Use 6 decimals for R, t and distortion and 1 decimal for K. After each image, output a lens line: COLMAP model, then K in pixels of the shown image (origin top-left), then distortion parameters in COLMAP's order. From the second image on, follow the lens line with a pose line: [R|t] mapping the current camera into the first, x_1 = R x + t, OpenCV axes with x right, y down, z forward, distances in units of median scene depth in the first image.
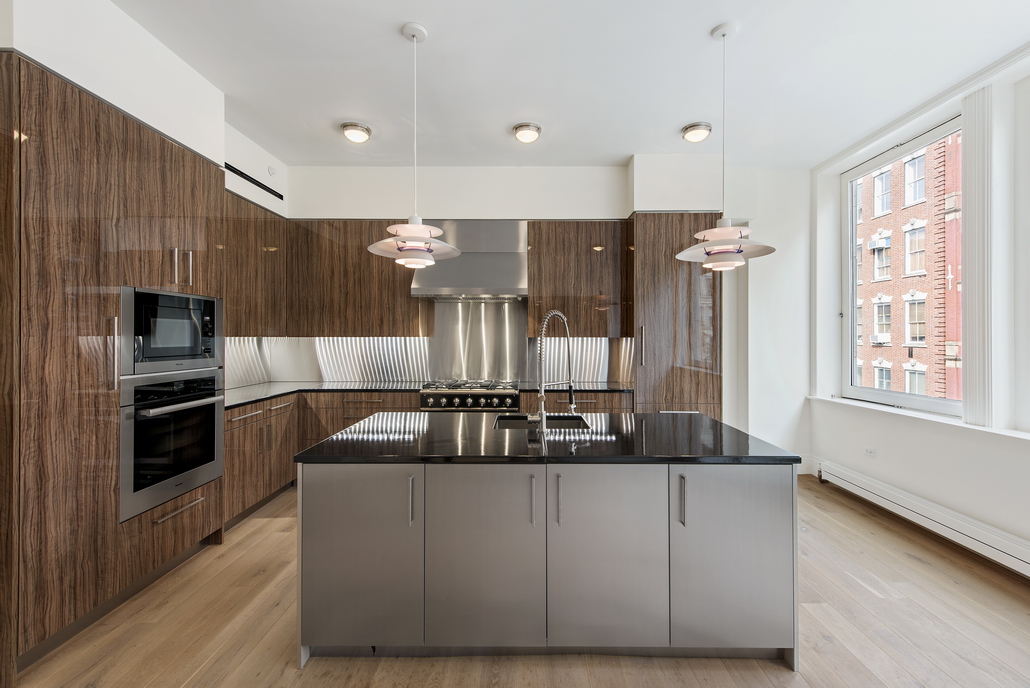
lens RADIAL K [[431.6, 0, 520.4], [0, 431.6, 338.7], [0, 0, 1]] dist [-0.000490, -0.000102]
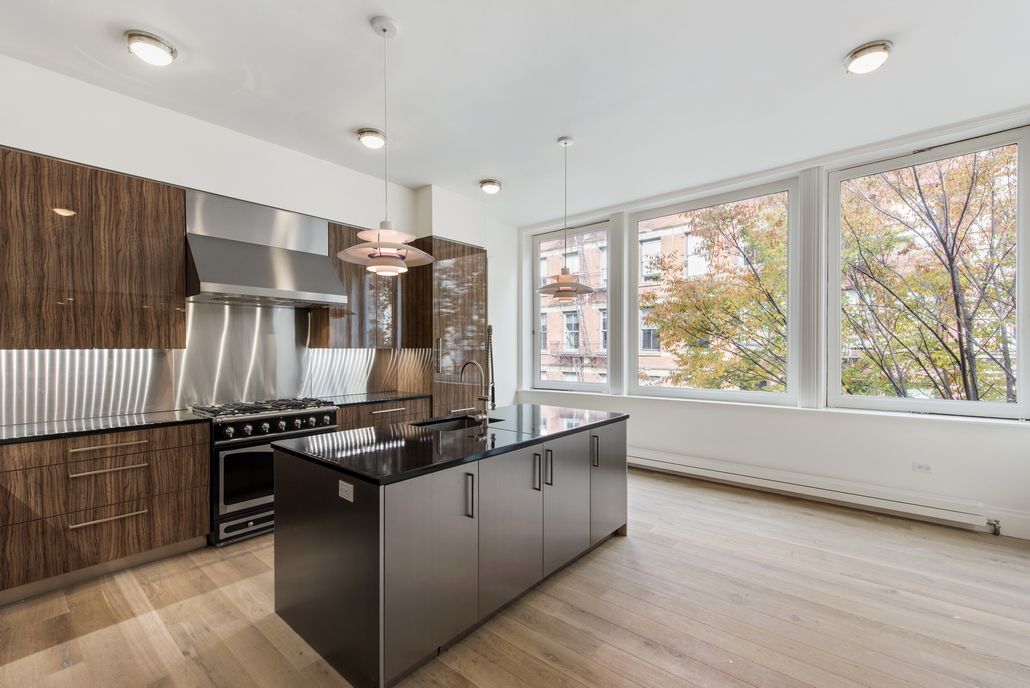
lens RADIAL K [[464.1, 0, 518.2], [0, 464.1, 351.0], [0, 0, 1]] dist [-0.003321, -0.000709]
pose [[0.621959, -0.007779, 0.783012, -0.535381], [0.006608, 0.999967, 0.004686, 0.000026], [-0.783022, 0.002259, 0.621990, 0.077775]]
